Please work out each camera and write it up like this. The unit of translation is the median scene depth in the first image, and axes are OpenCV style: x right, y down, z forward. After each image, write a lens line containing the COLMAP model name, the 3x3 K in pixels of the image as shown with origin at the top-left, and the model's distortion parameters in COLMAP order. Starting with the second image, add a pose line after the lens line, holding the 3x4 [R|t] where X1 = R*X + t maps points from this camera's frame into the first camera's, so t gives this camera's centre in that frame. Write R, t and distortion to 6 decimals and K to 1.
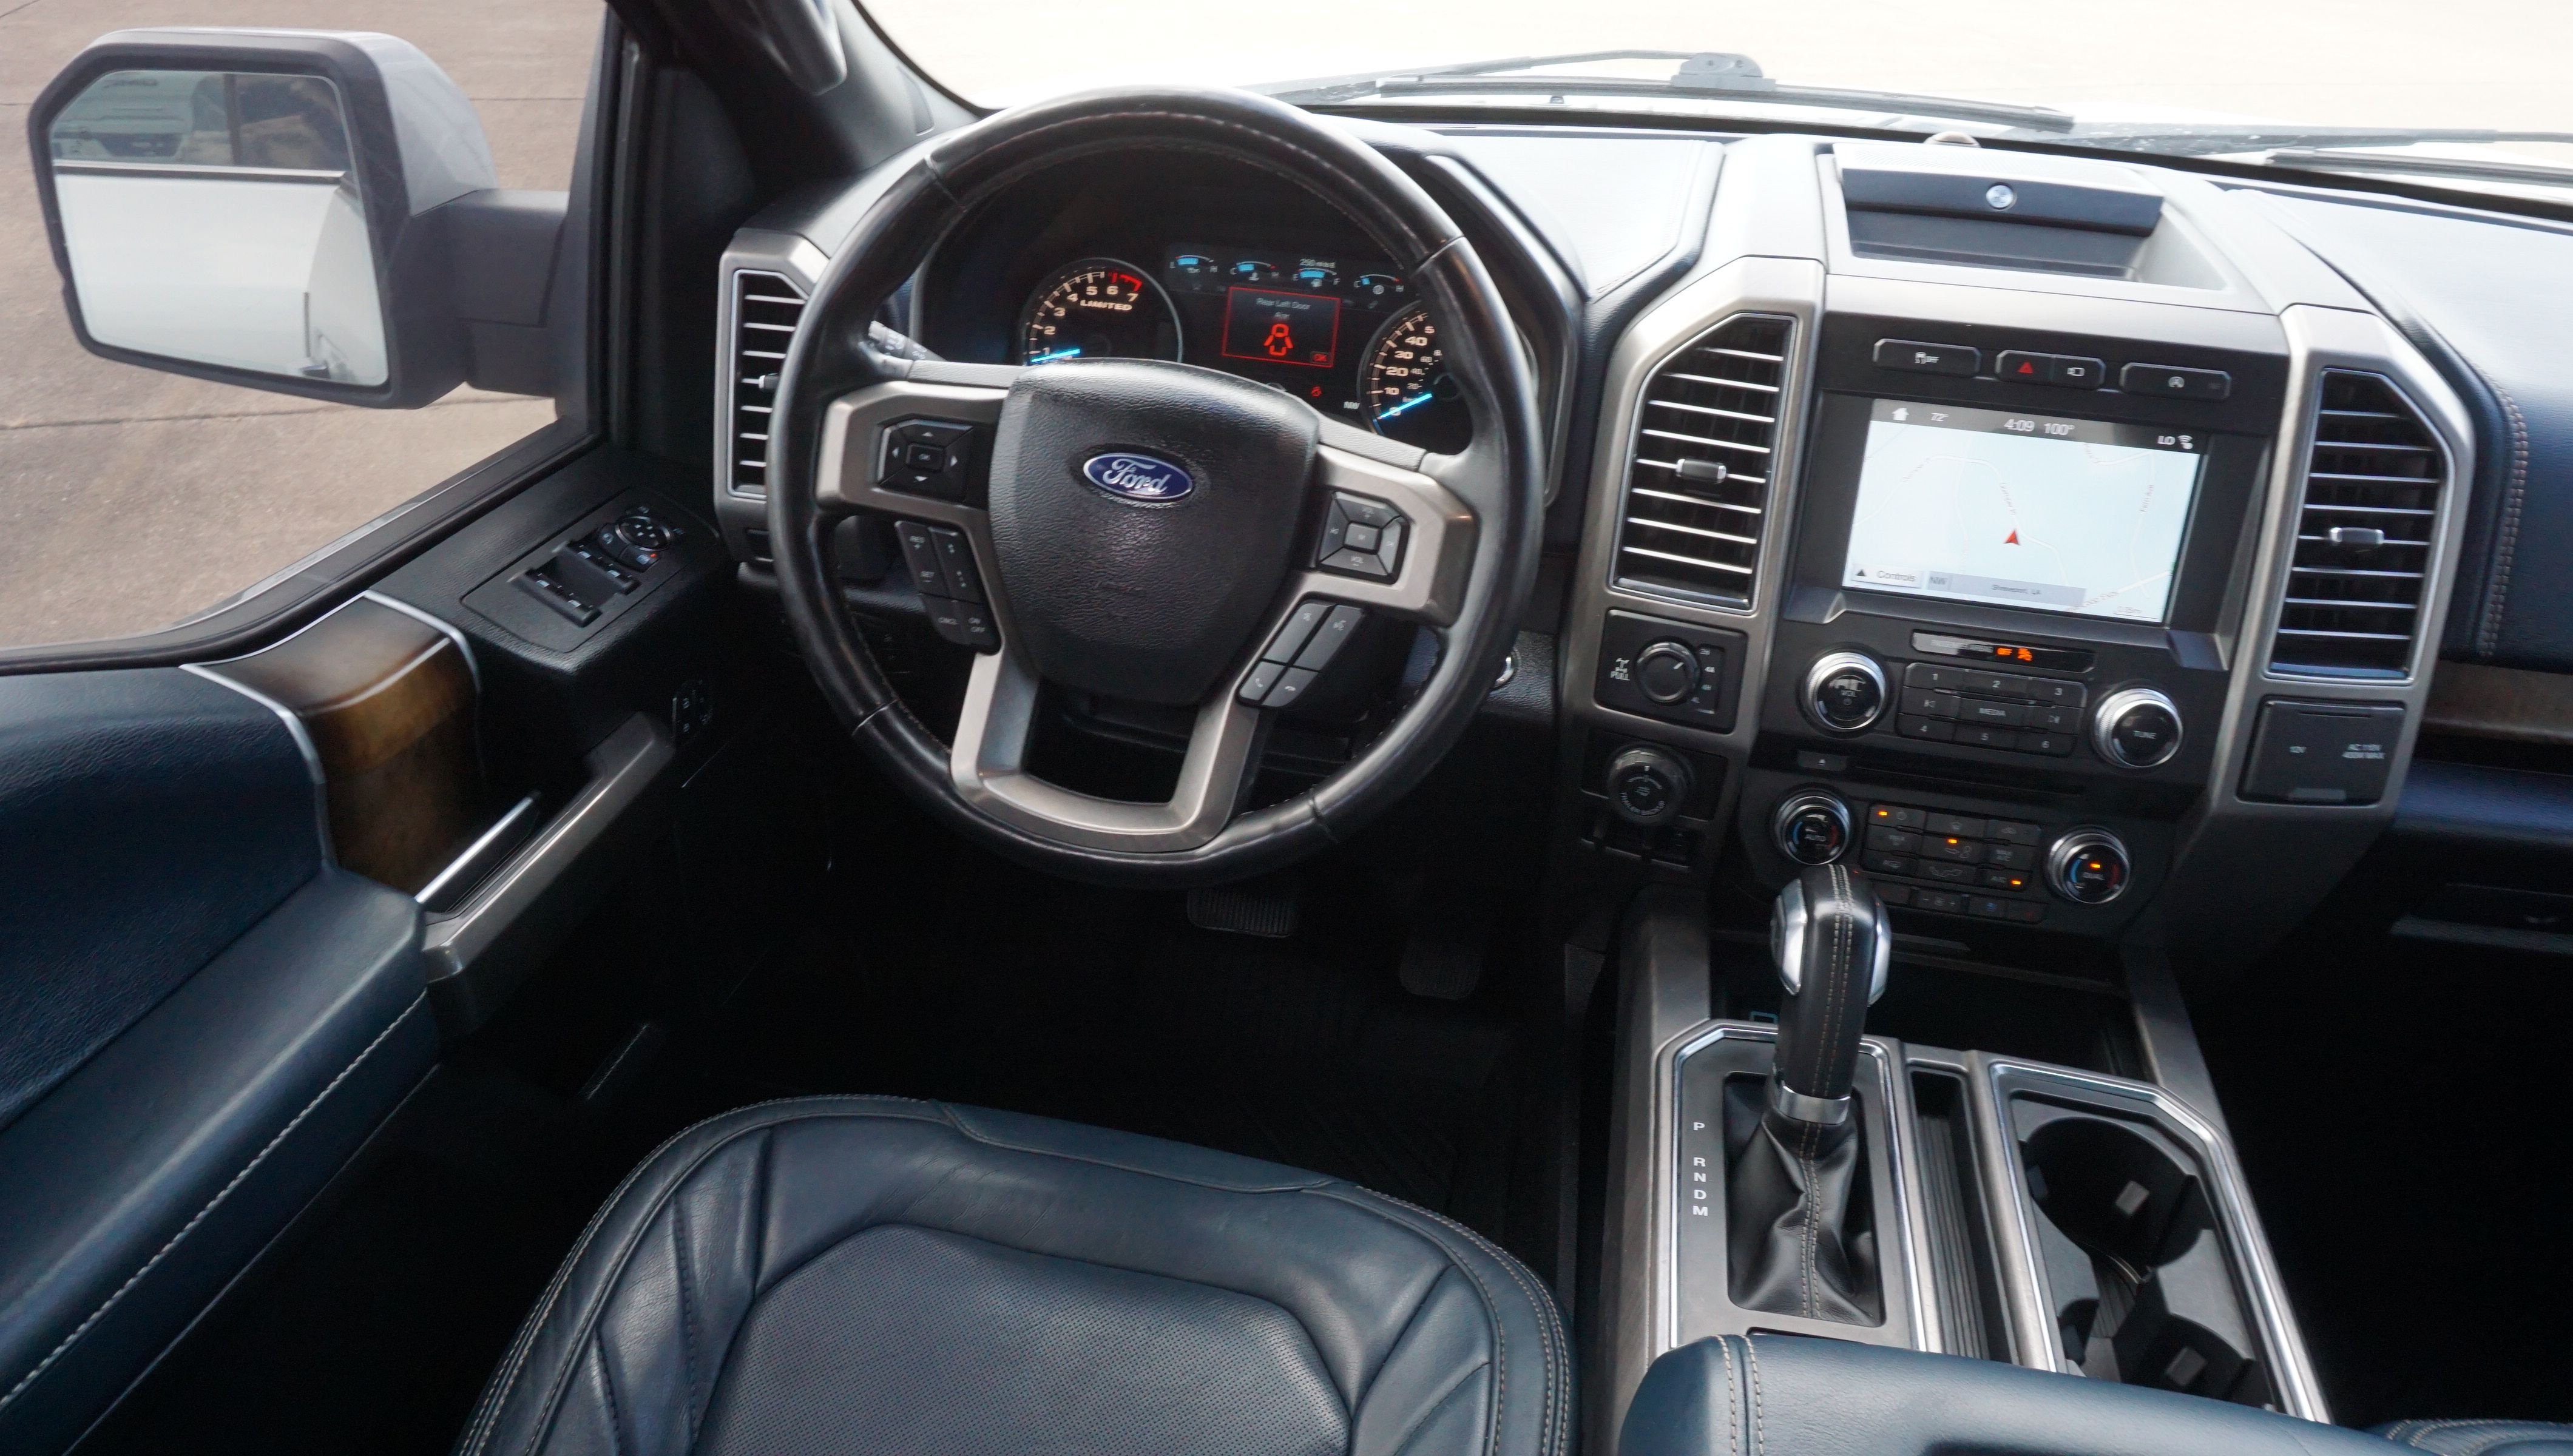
lens RADIAL K [[1761.7, 0, 1297.7], [0, 1761.7, 724.0], [0, 0, 1]] dist [-0.043374, 0.043326]
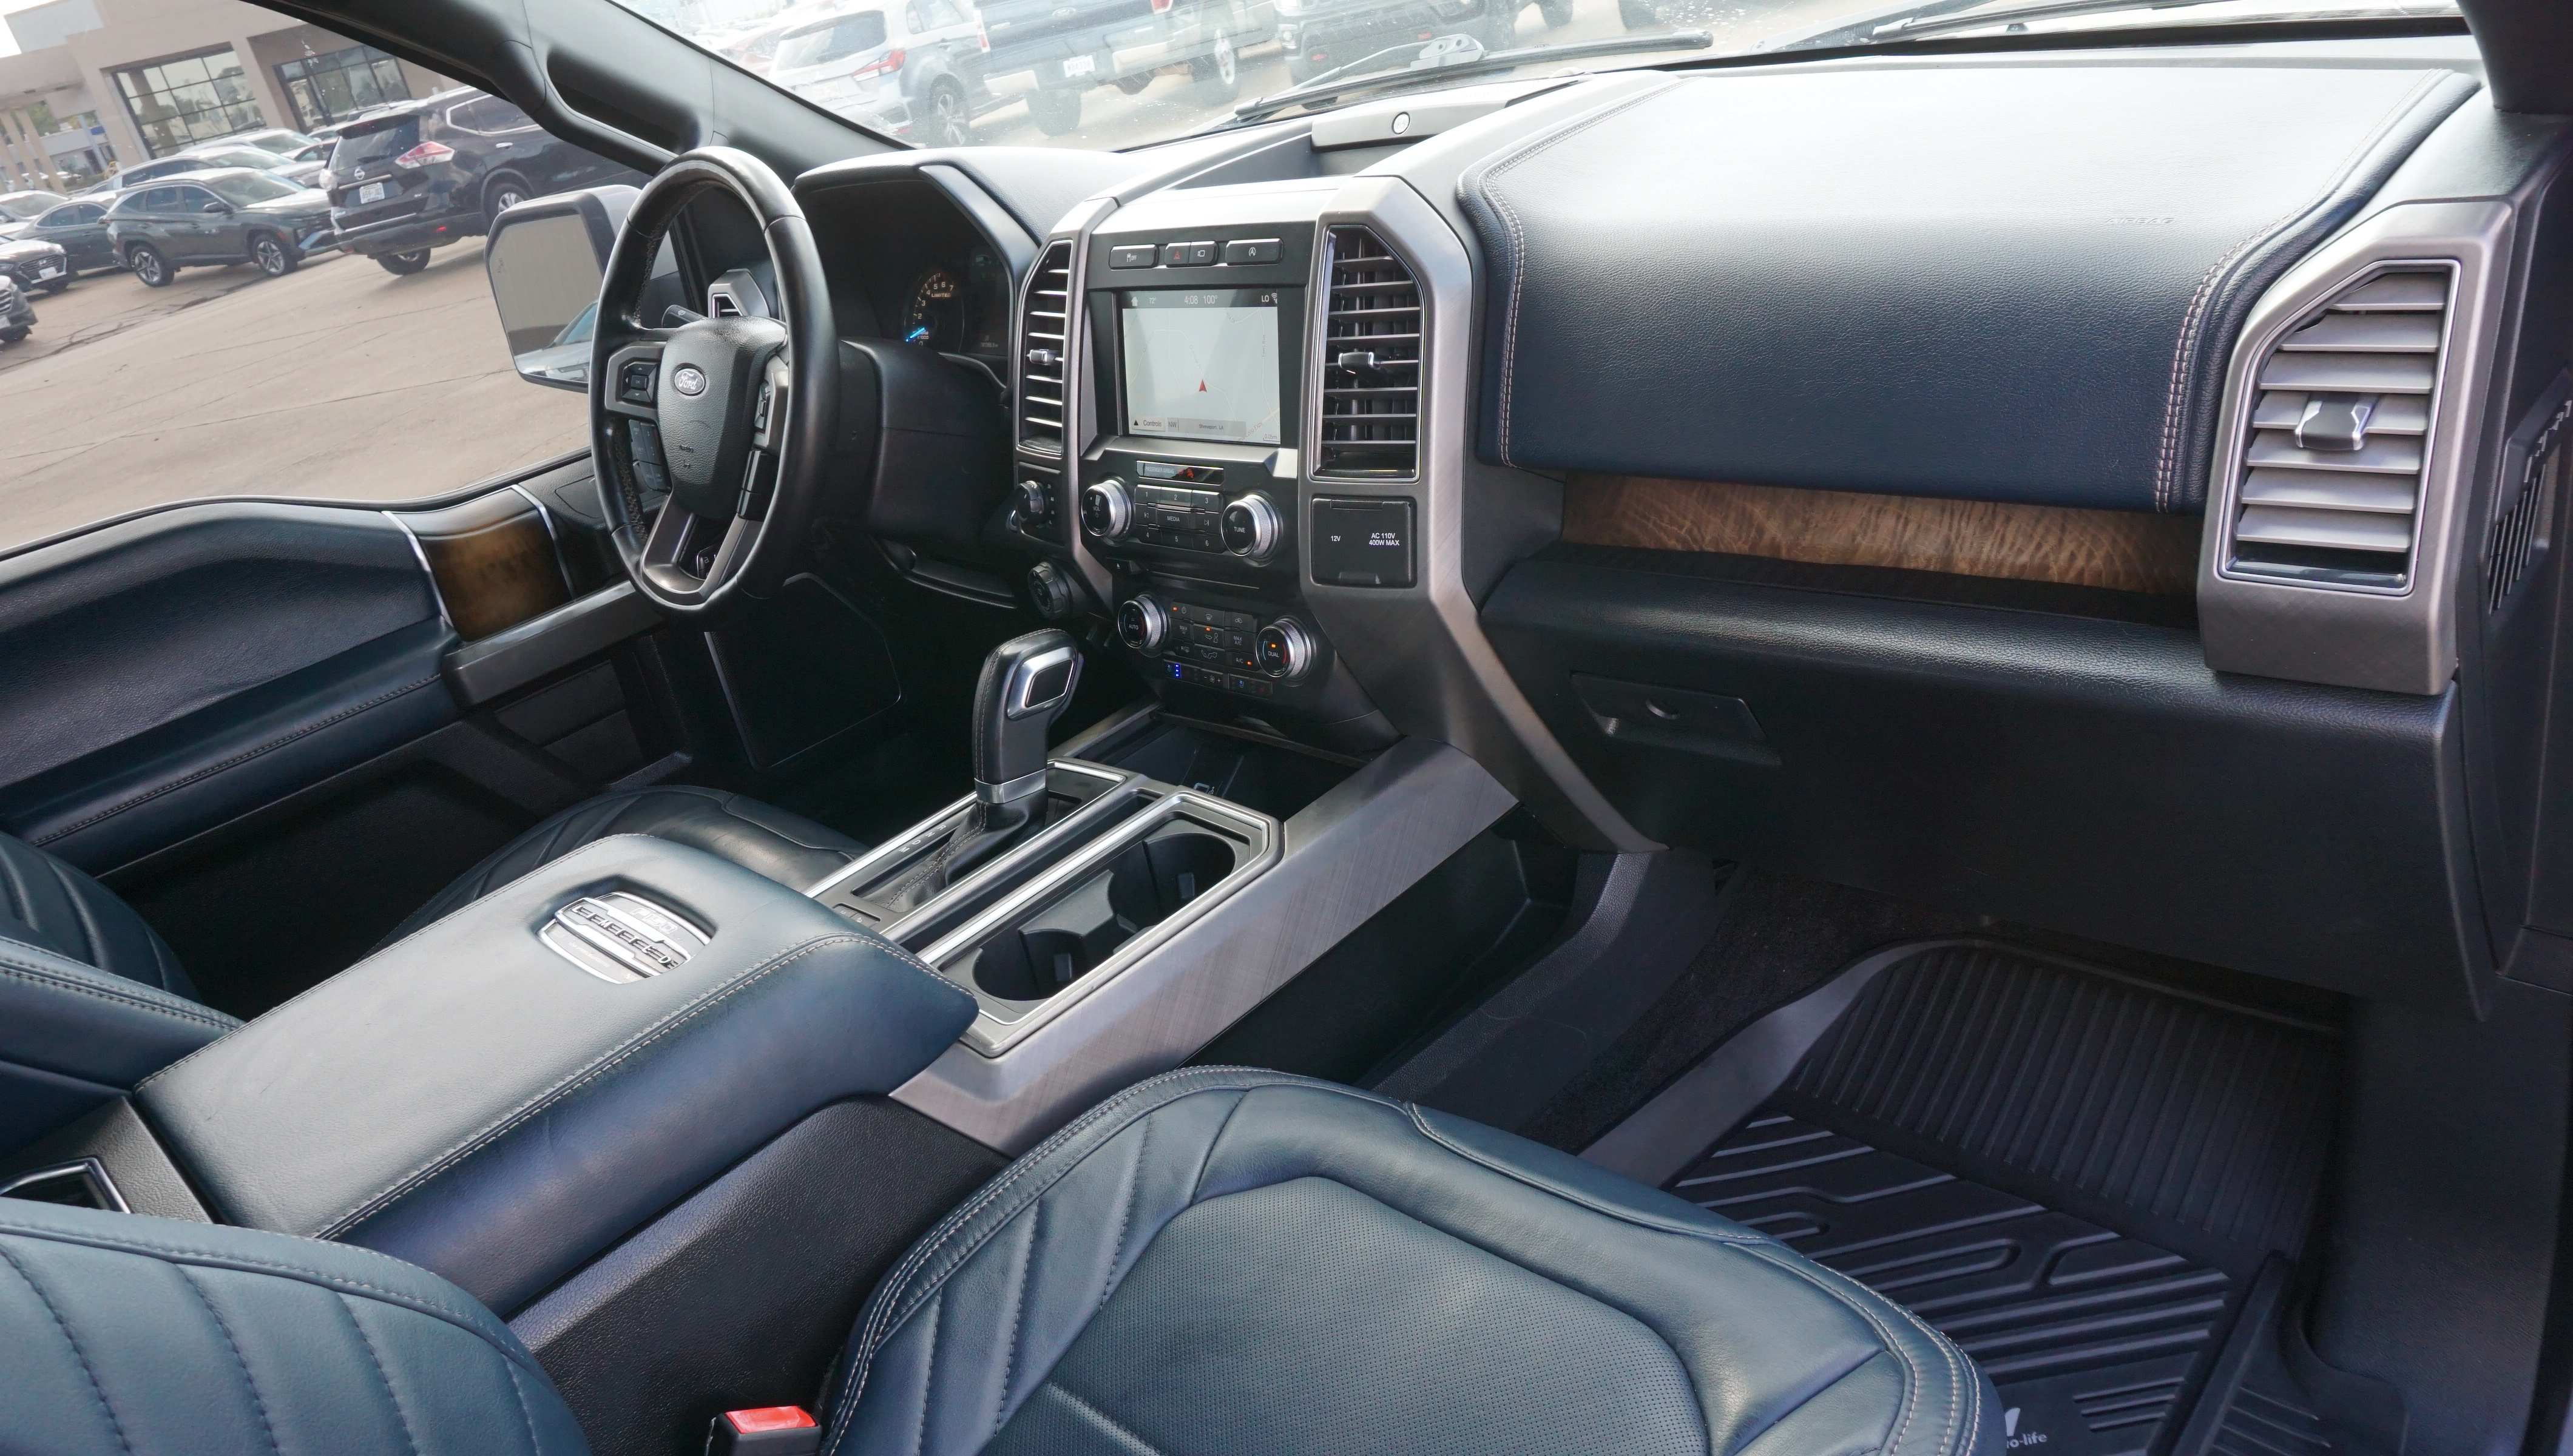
lens RADIAL K [[1747.3, 0, 1293.2], [0, 1747.3, 721.7], [0, 0, 1]] dist [-0.046744, 0.047005]
pose [[0.815886, 0.039986, -0.576828, 1.189509], [-0.069491, 0.997156, -0.029167, 0.169780], [0.574021, 0.063881, 0.816345, 0.000376]]
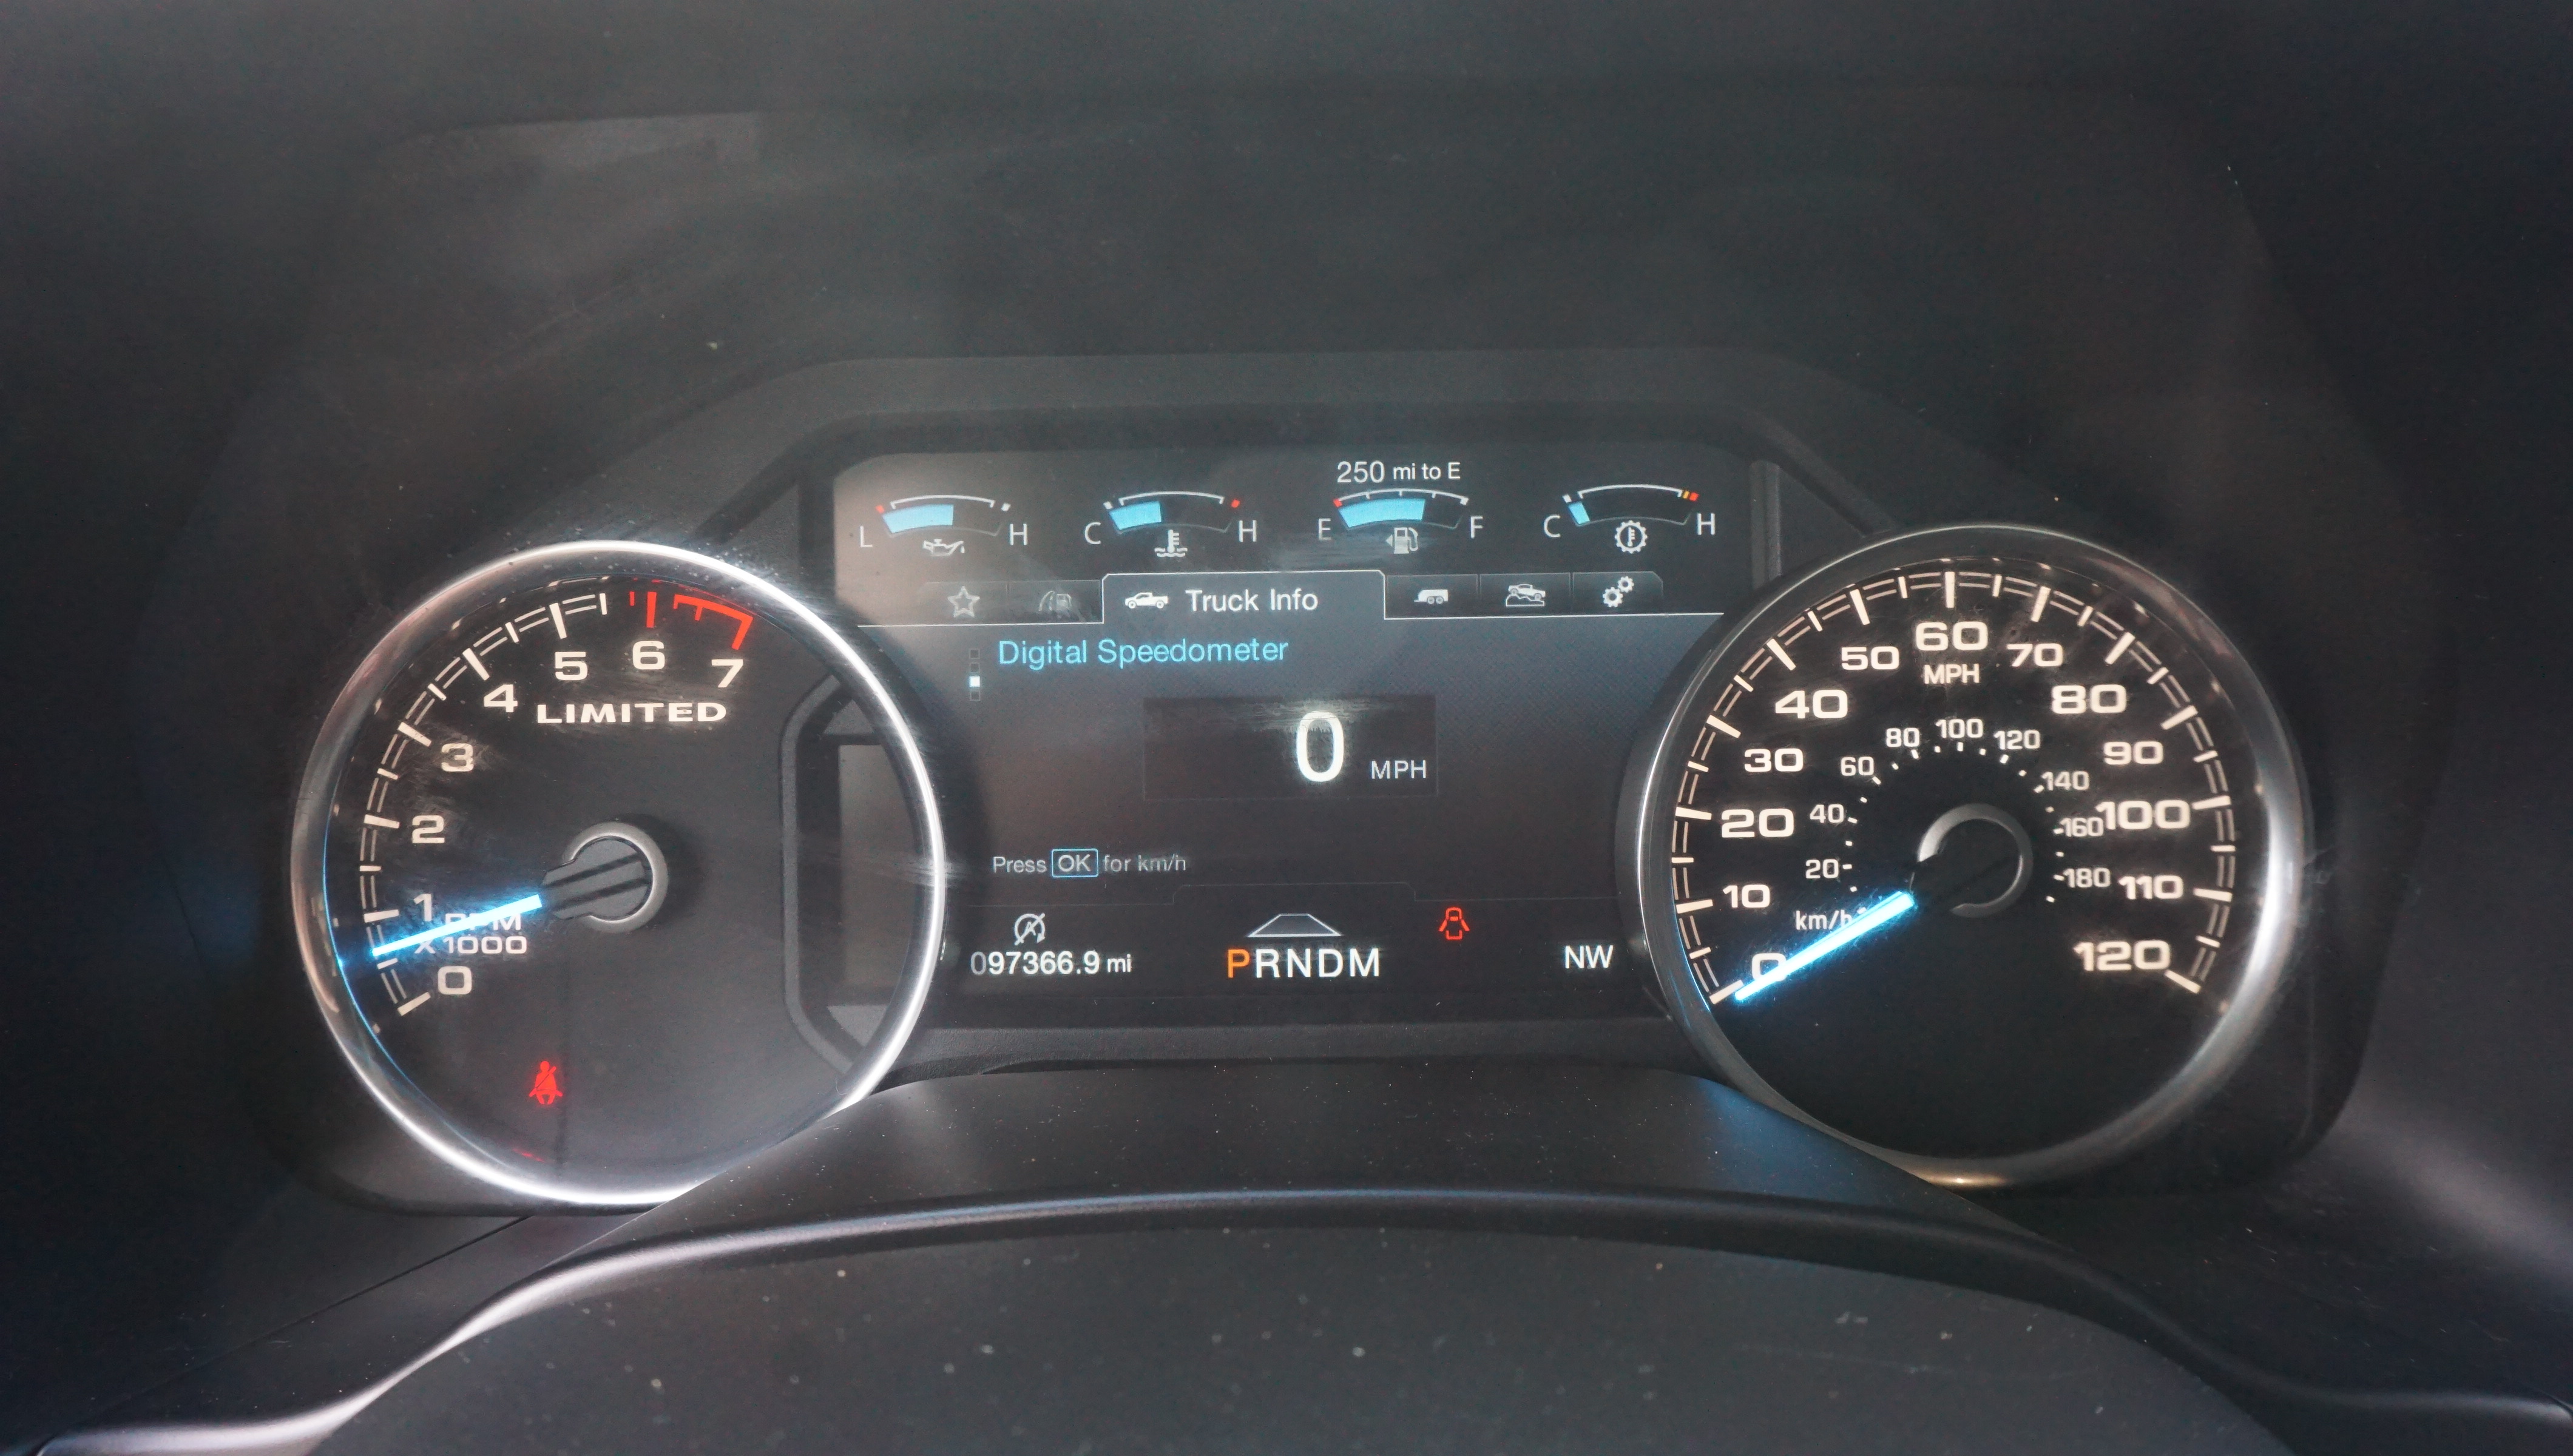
lens RADIAL K [[1746.0, 0, 1298.7], [0, 1746.0, 732.7], [0, 0, 1]] dist [-0.039051, 0.042350]
pose [[0.975948, -0.137126, 0.169477, -0.066420], [0.155731, 0.982539, -0.101805, -0.232371], [-0.152557, 0.125749, 0.980262, 0.874835]]
